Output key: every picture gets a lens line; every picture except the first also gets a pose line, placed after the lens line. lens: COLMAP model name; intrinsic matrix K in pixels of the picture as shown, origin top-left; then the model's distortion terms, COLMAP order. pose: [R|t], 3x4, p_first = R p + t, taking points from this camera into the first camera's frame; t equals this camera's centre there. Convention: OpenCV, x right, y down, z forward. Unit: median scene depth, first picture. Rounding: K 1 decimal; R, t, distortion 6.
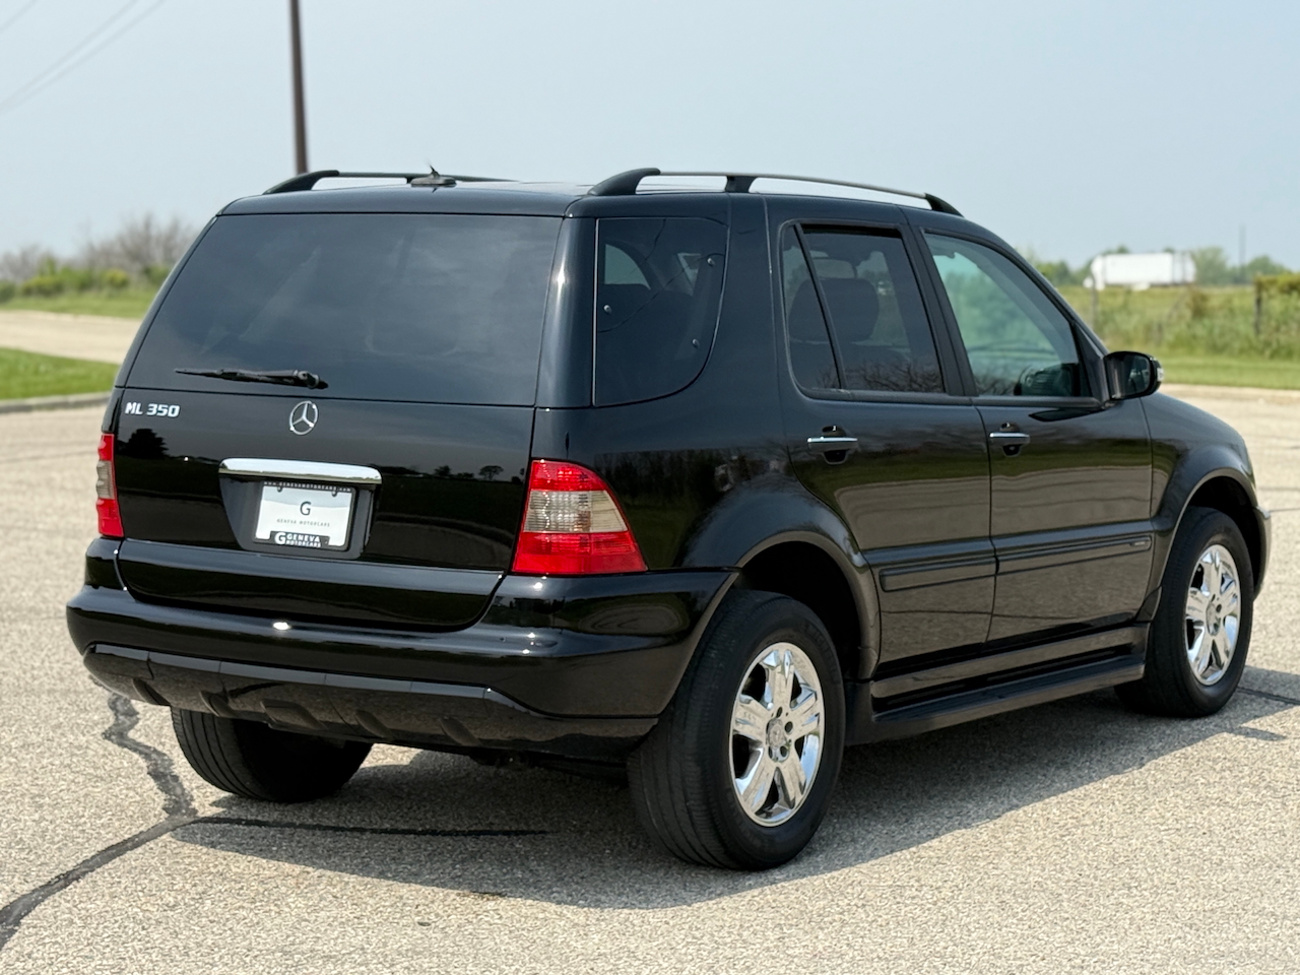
lens RADIAL K [[2793.5, 0, 643.5], [0, 2793.5, 493.6], [0, 0, 1]] dist [0.135900, 0.000000]
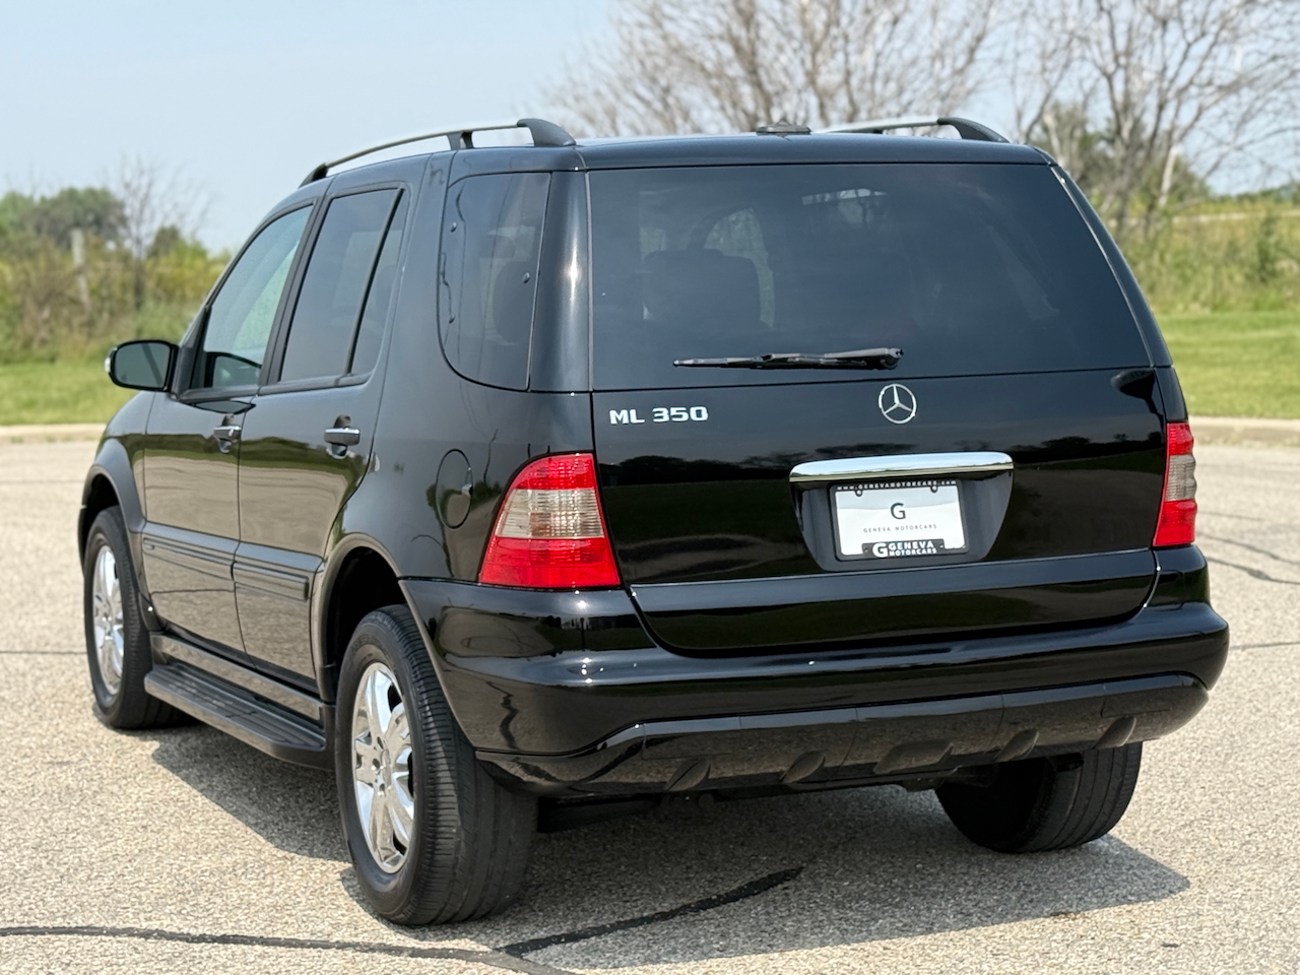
lens RADIAL K [[2793.5, 0, 643.6], [0, 2793.5, 480.4], [0, 0, 1]] dist [0.135900, 0.000000]
pose [[0.509854, -0.093091, 0.855210, -0.875466], [0.094762, 0.994155, 0.051720, -0.054554], [-0.855026, 0.054672, 0.515695, 0.627218]]
